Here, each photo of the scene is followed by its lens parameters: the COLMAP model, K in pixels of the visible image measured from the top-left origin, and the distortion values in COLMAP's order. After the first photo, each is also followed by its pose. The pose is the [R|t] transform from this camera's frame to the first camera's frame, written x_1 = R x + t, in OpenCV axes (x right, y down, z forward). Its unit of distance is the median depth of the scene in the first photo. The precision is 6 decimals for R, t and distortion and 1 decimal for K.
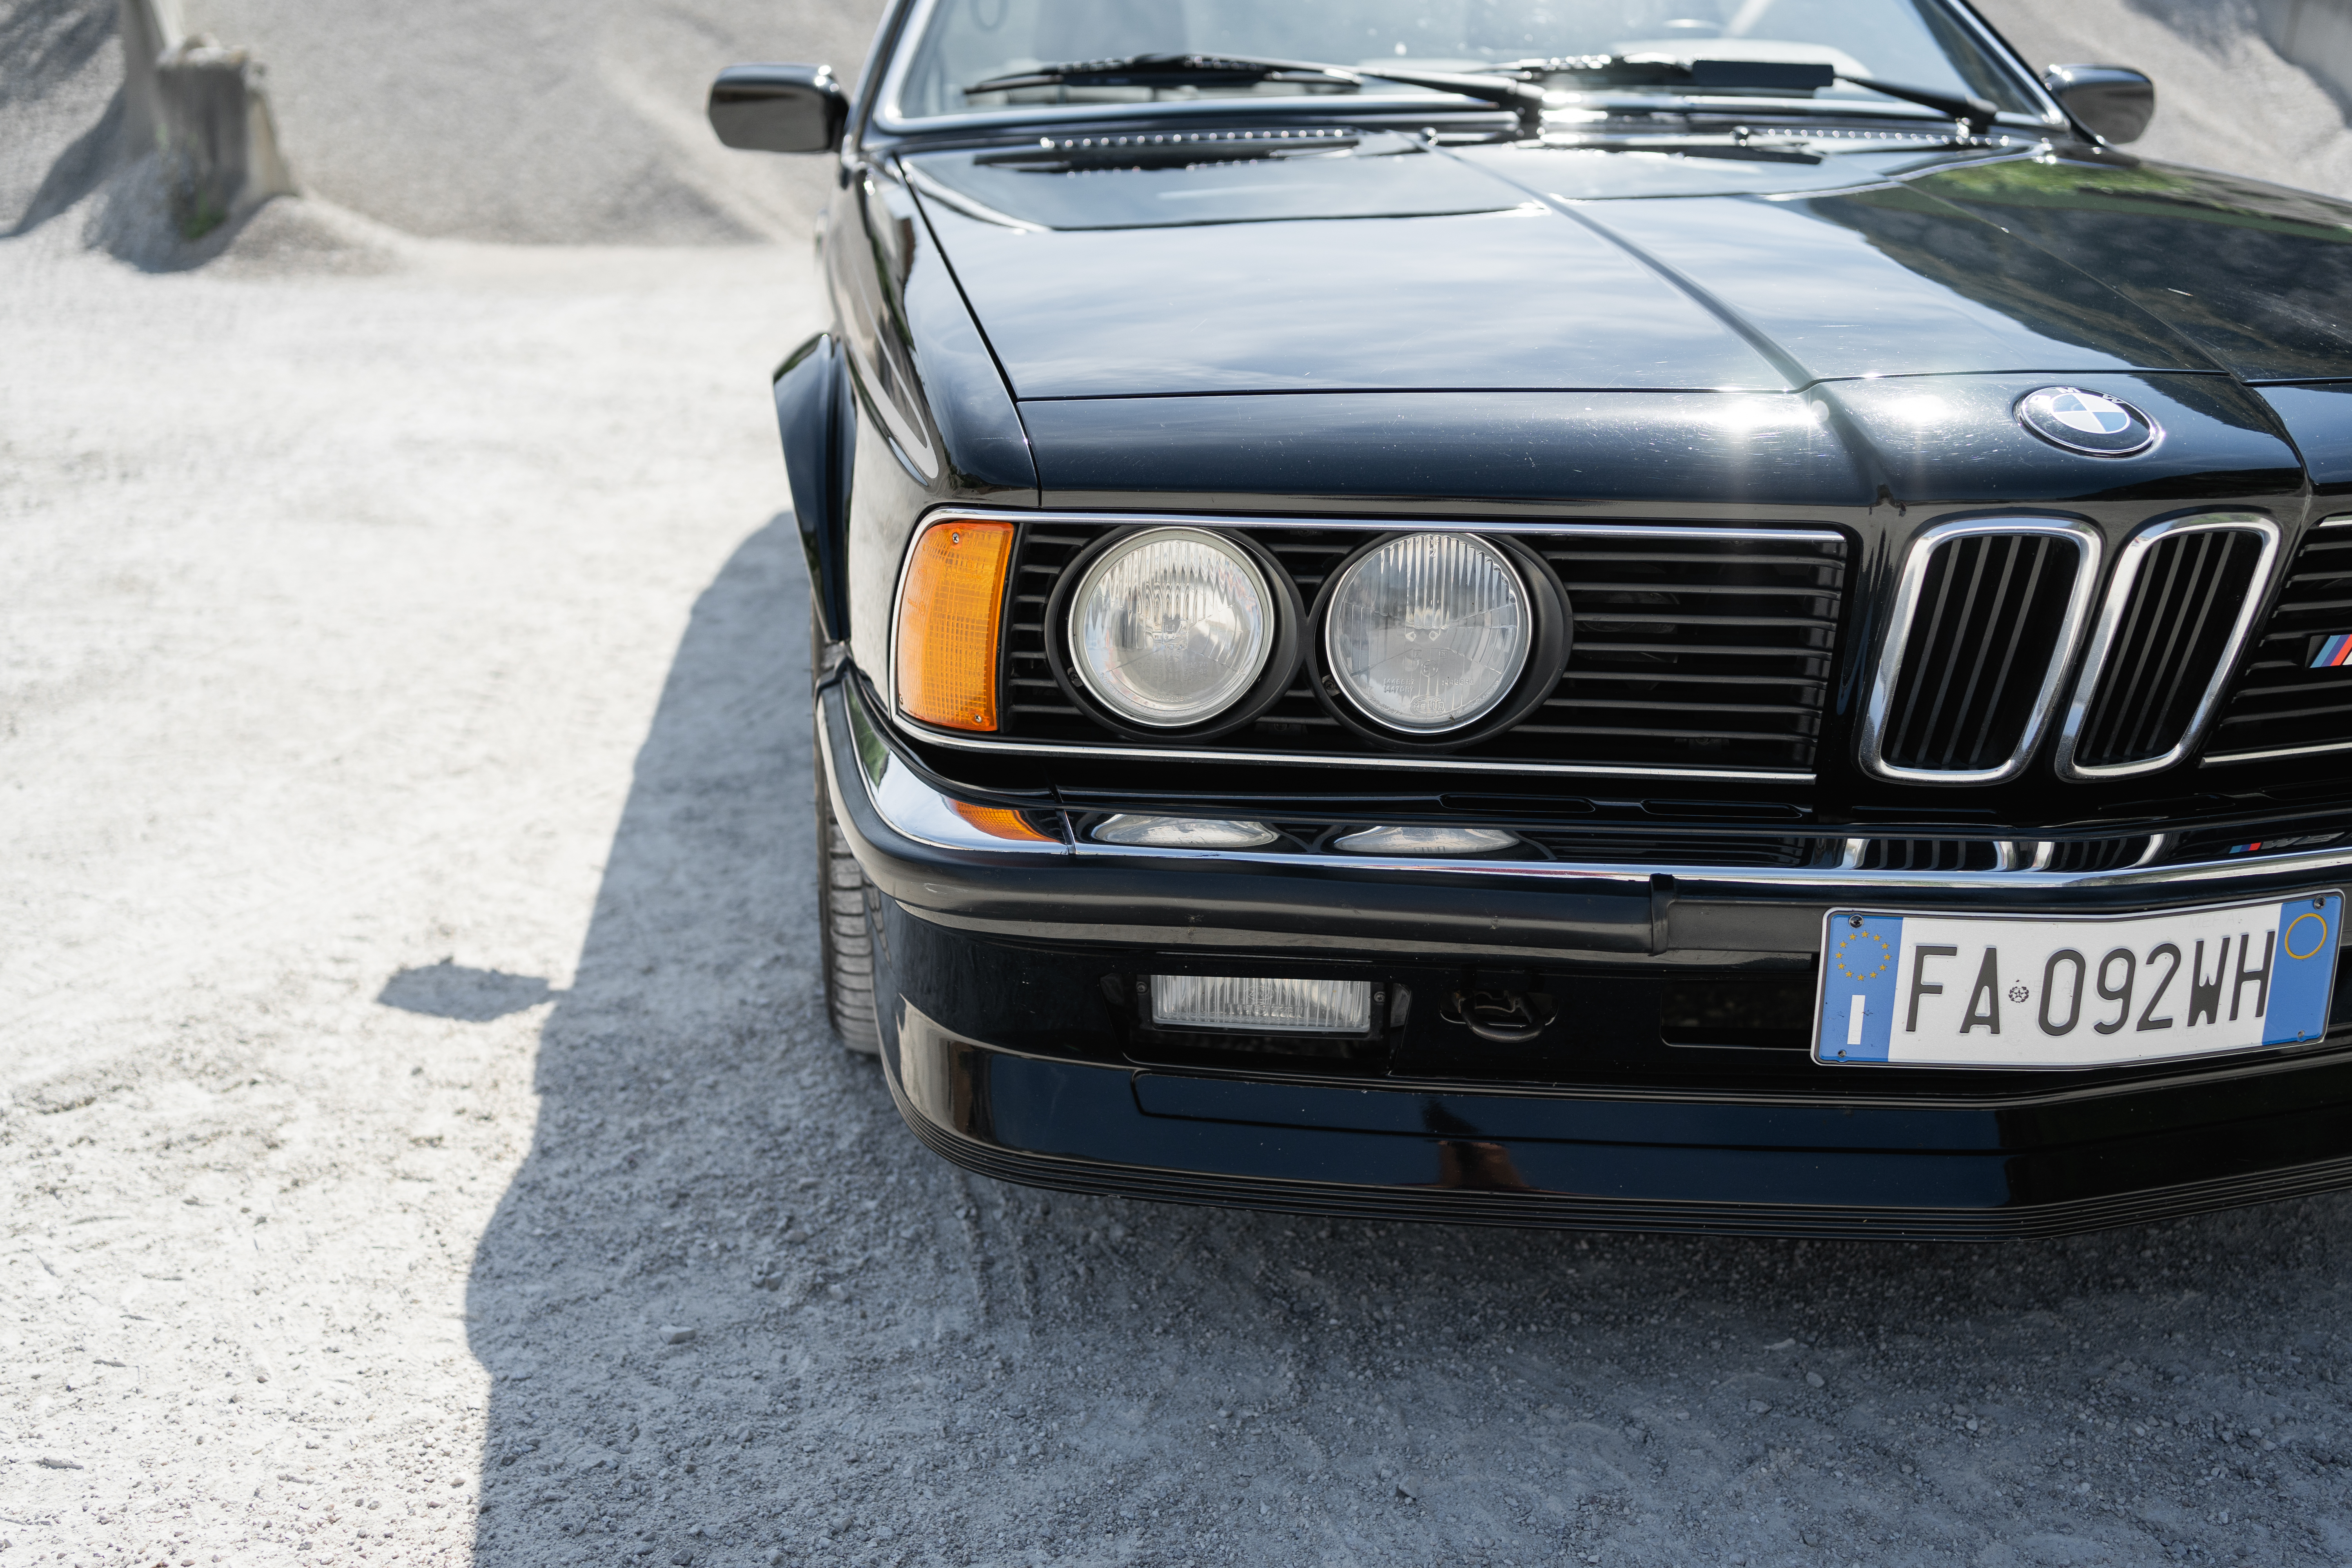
lens RADIAL K [[2362.6, 0, 1176.0], [0, 2362.6, 784.0], [0, 0, 1]] dist [0.000753, 0.006736]
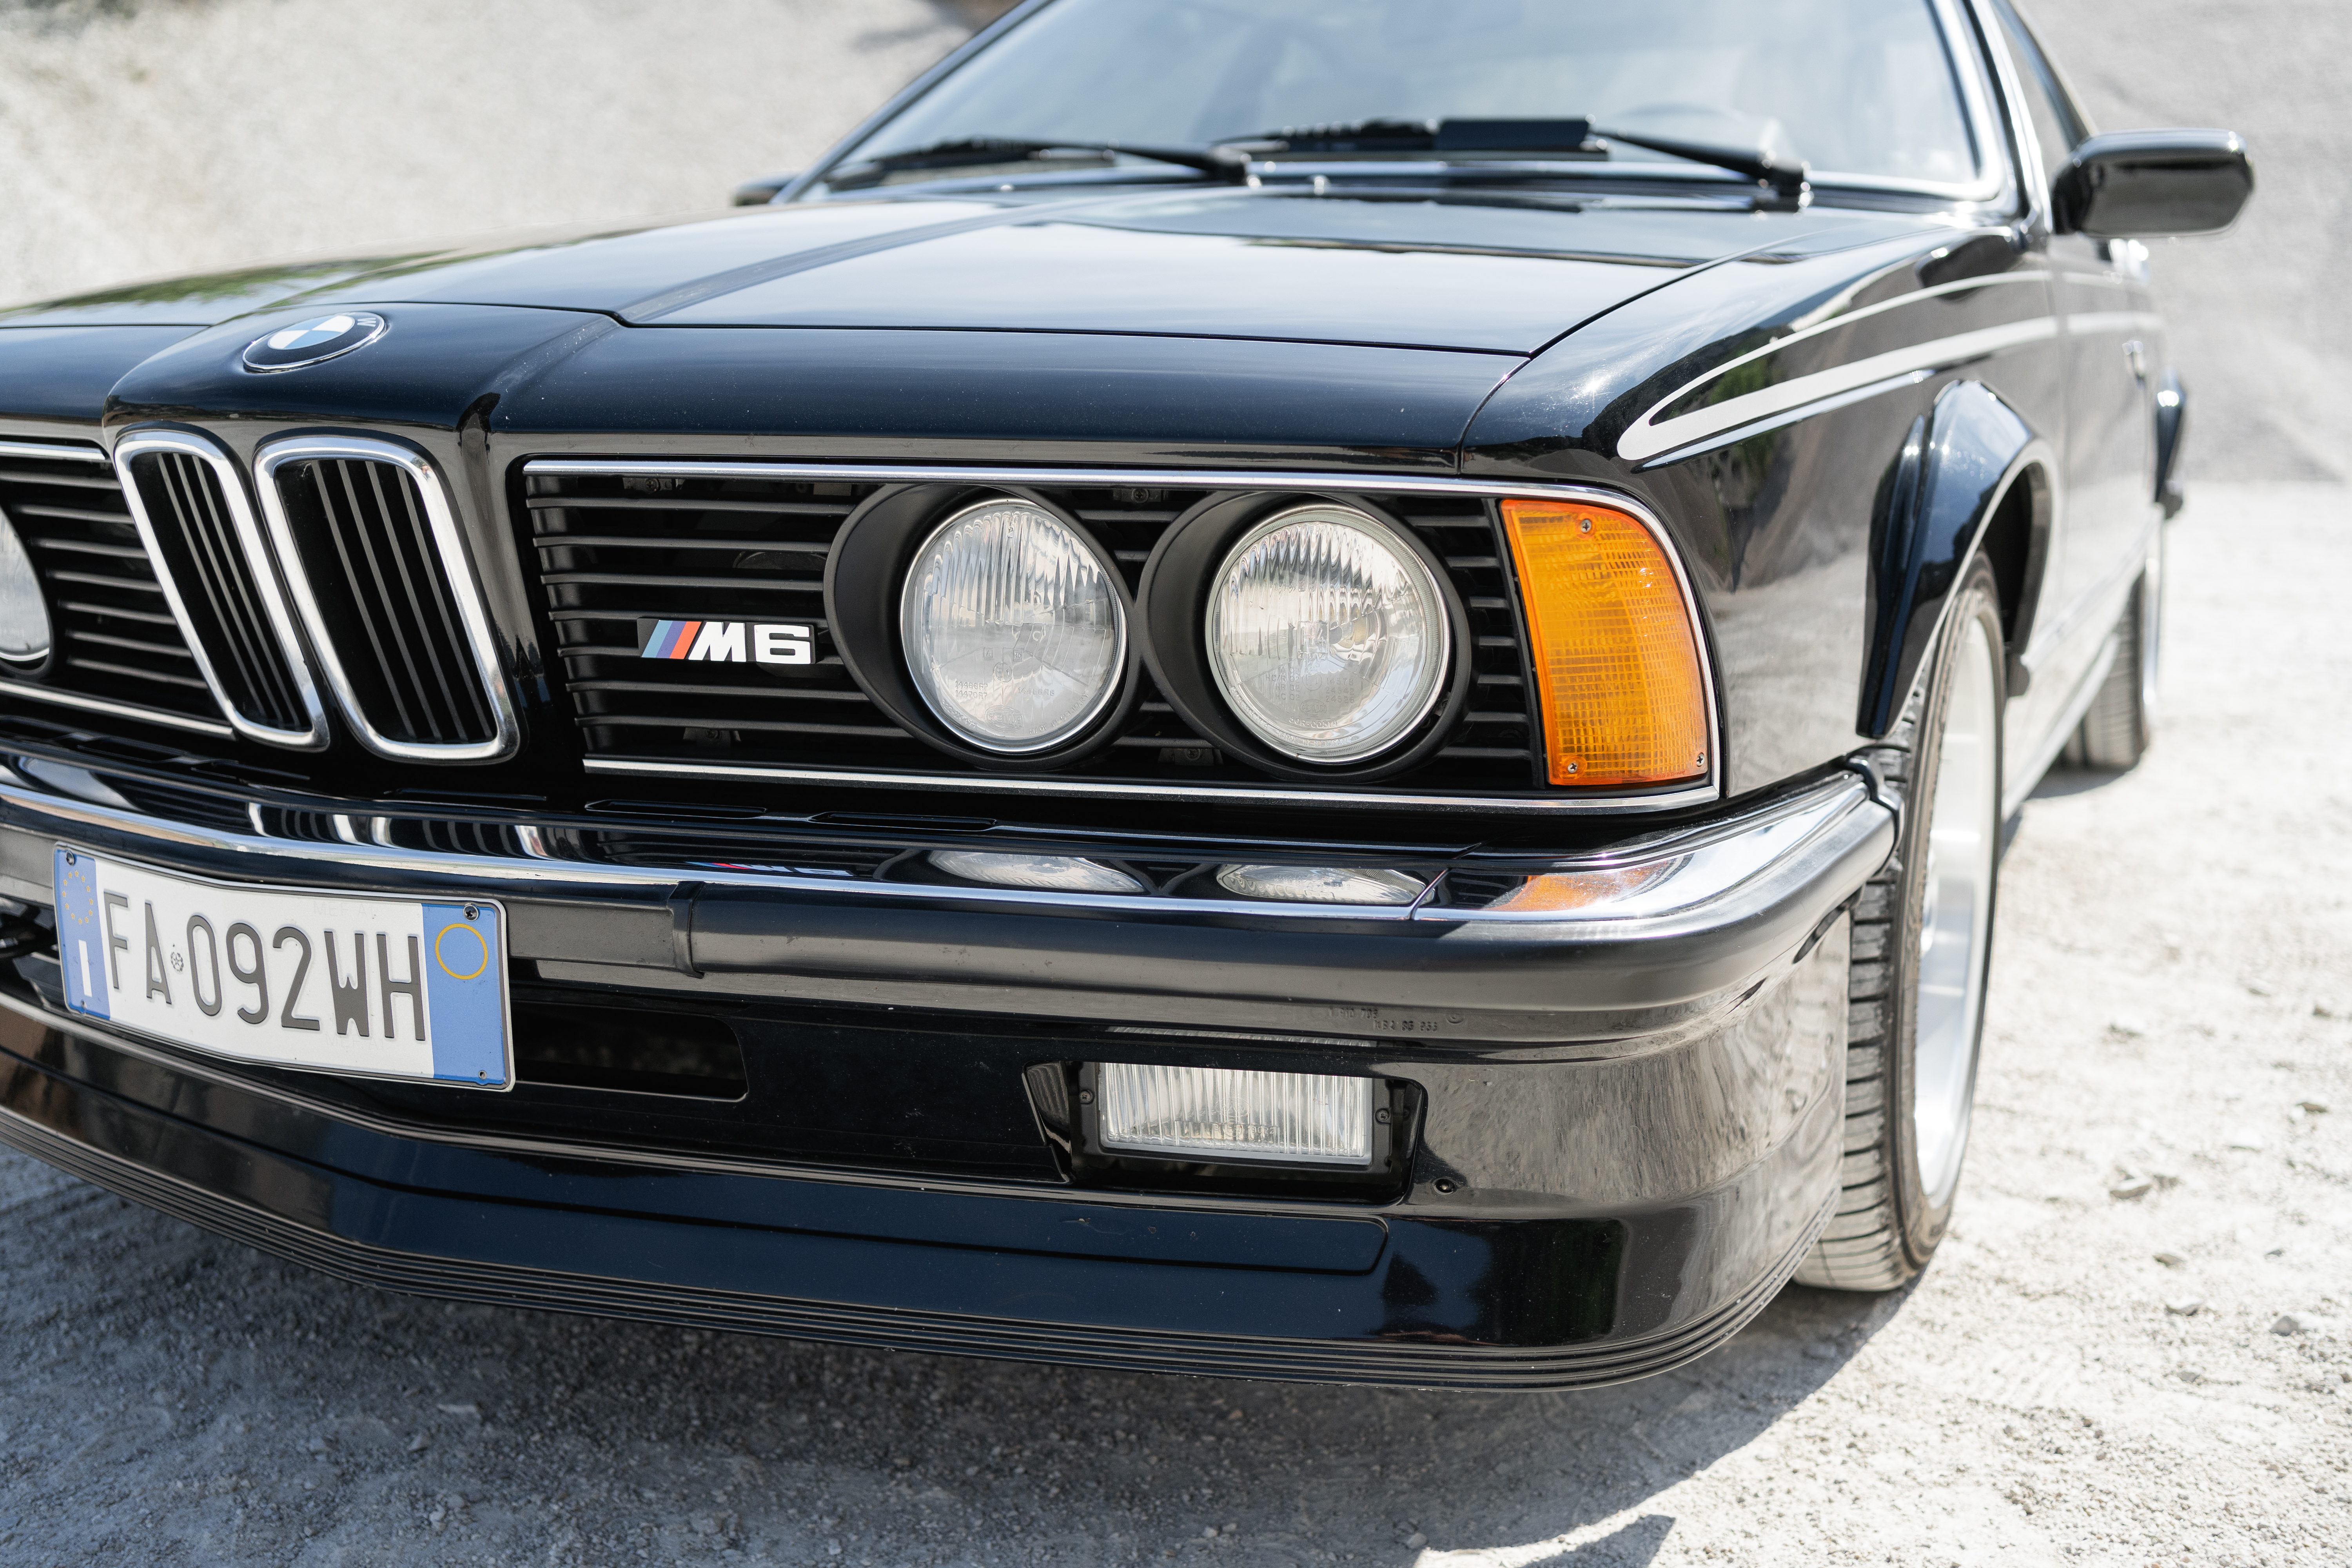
lens RADIAL K [[2362.6, 0, 1176.0], [0, 2362.6, 784.0], [0, 0, 1]] dist [0.000753, 0.006736]
pose [[0.844452, 0.100494, -0.526120, 0.859710], [-0.156034, 0.985795, -0.062148, 0.013875], [0.512401, 0.134574, 0.848136, 0.313054]]
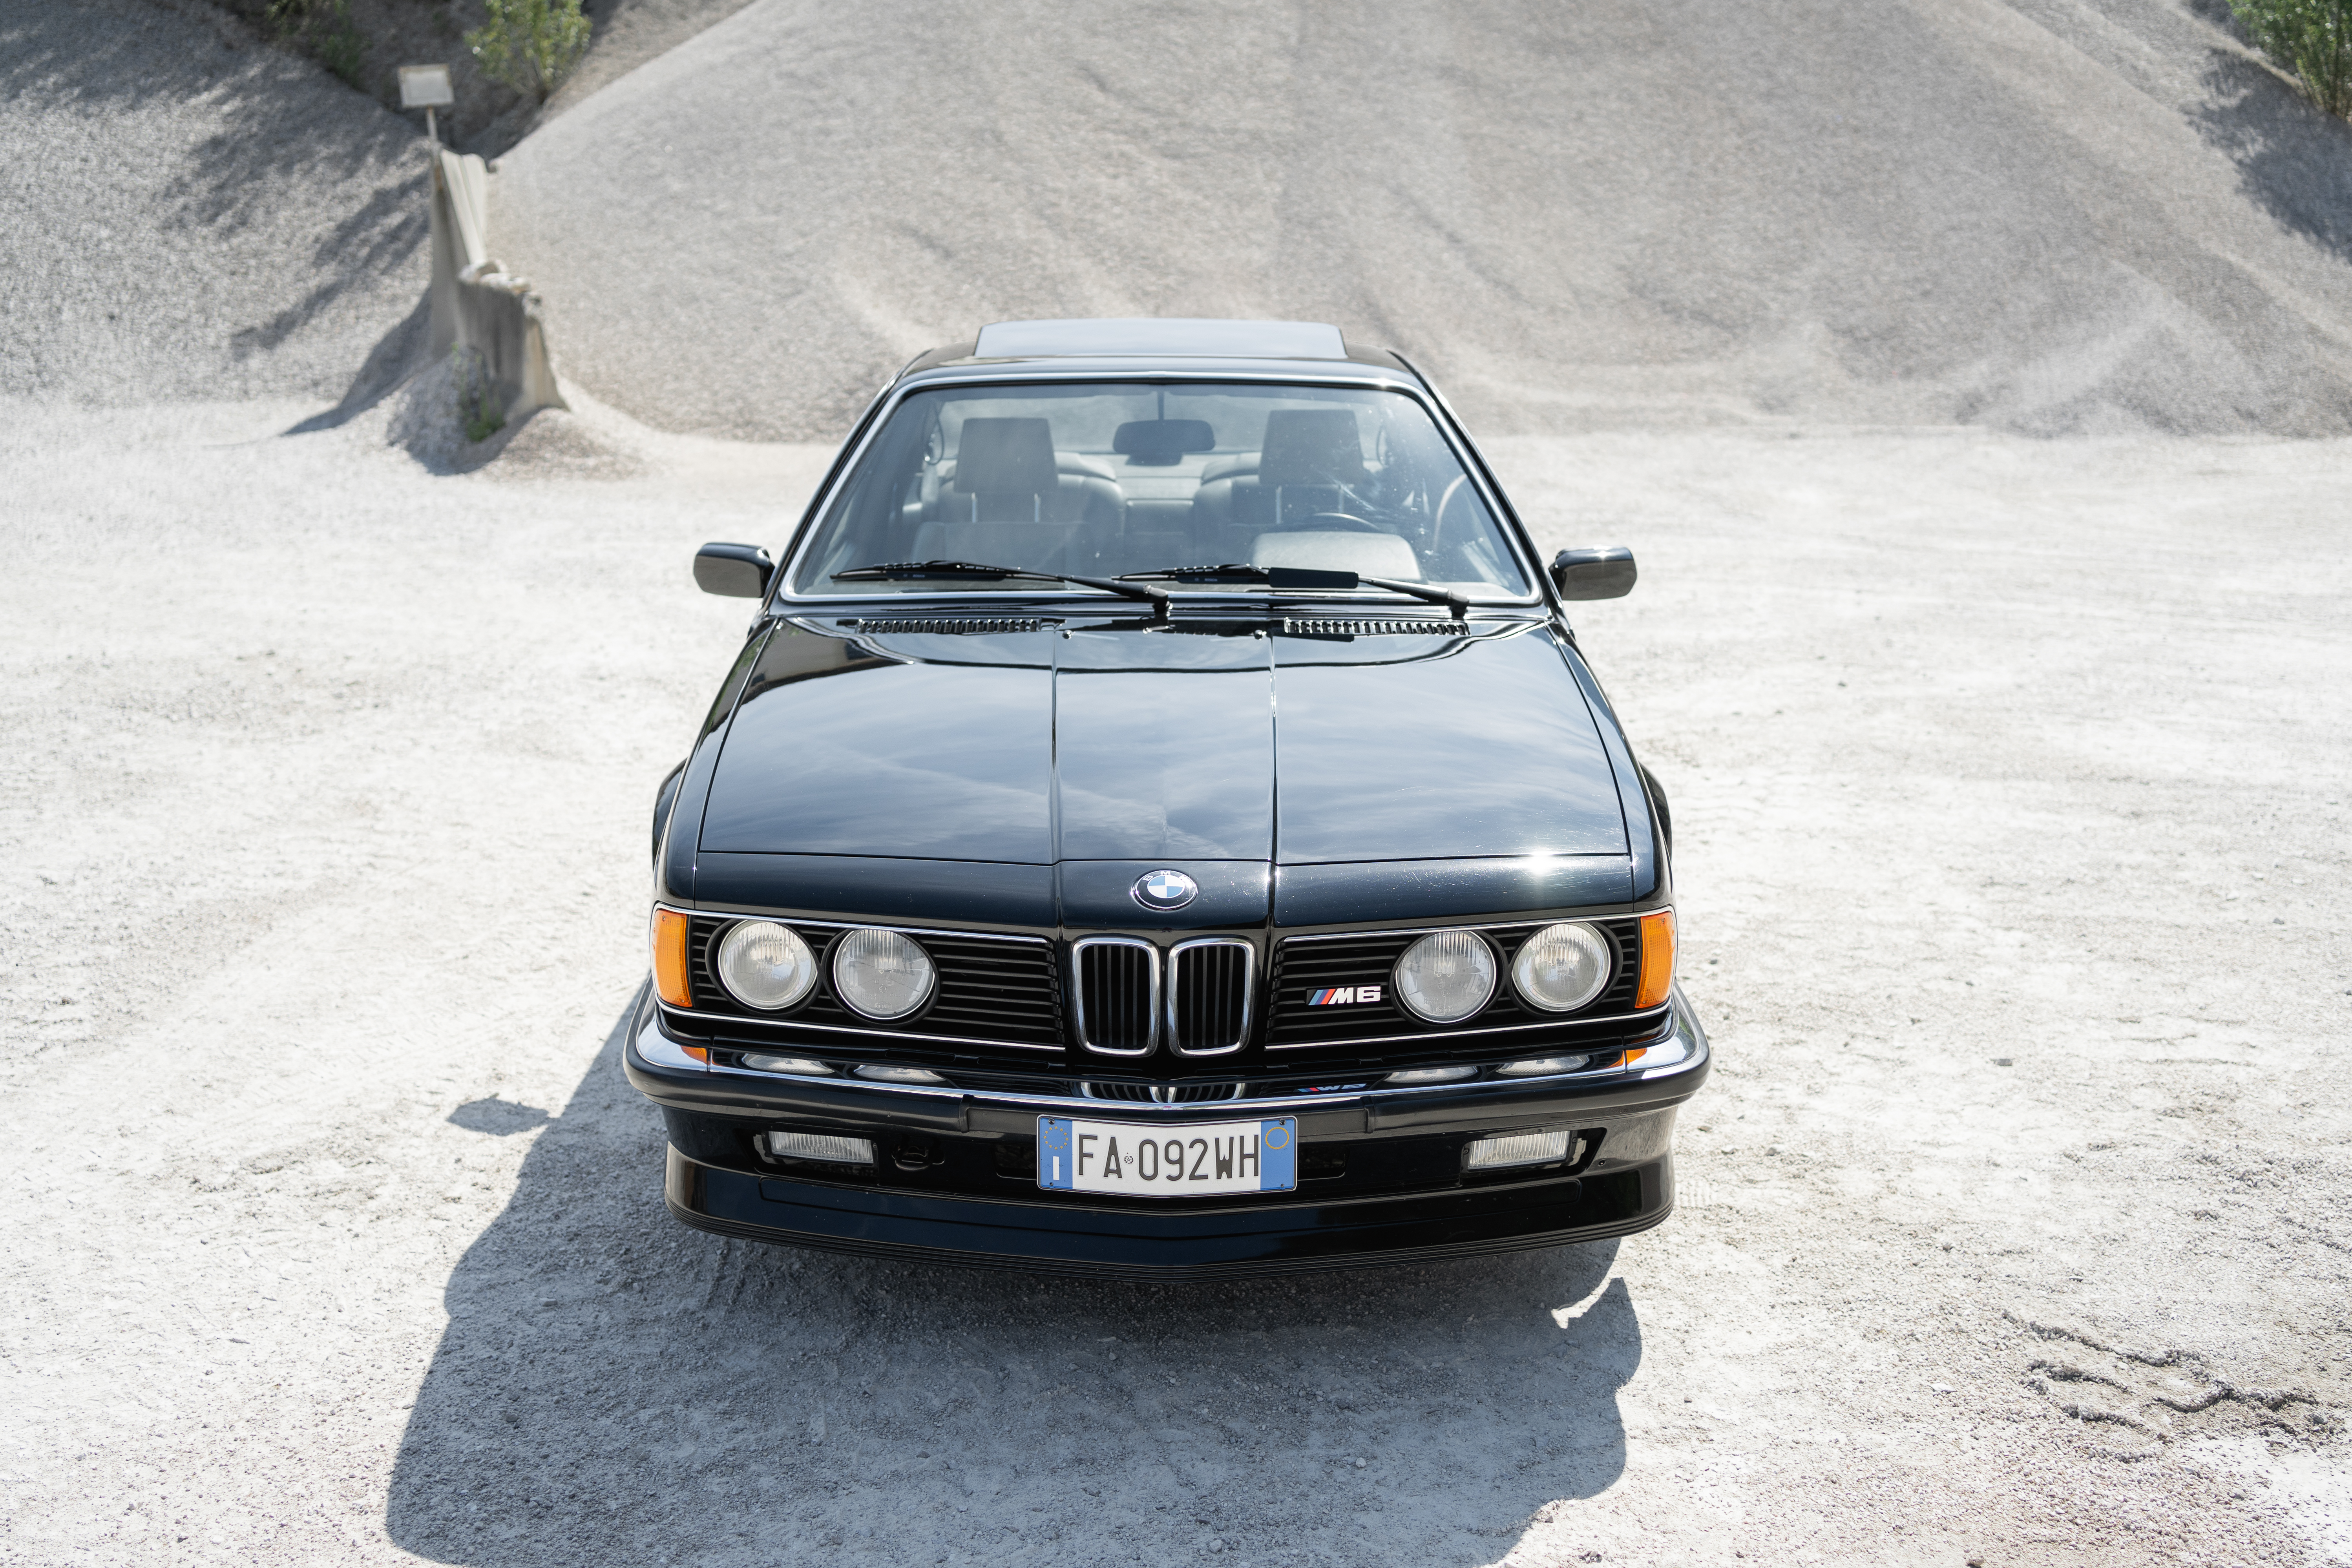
lens RADIAL K [[2362.5, 0, 1176.0], [0, 2362.5, 784.0], [0, 0, 1]] dist [0.000753, 0.006736]
pose [[0.993250, 0.030509, -0.111910, 0.466913], [-0.036194, 0.998136, -0.049128, -0.107279], [0.110203, 0.052847, 0.992503, -0.827616]]
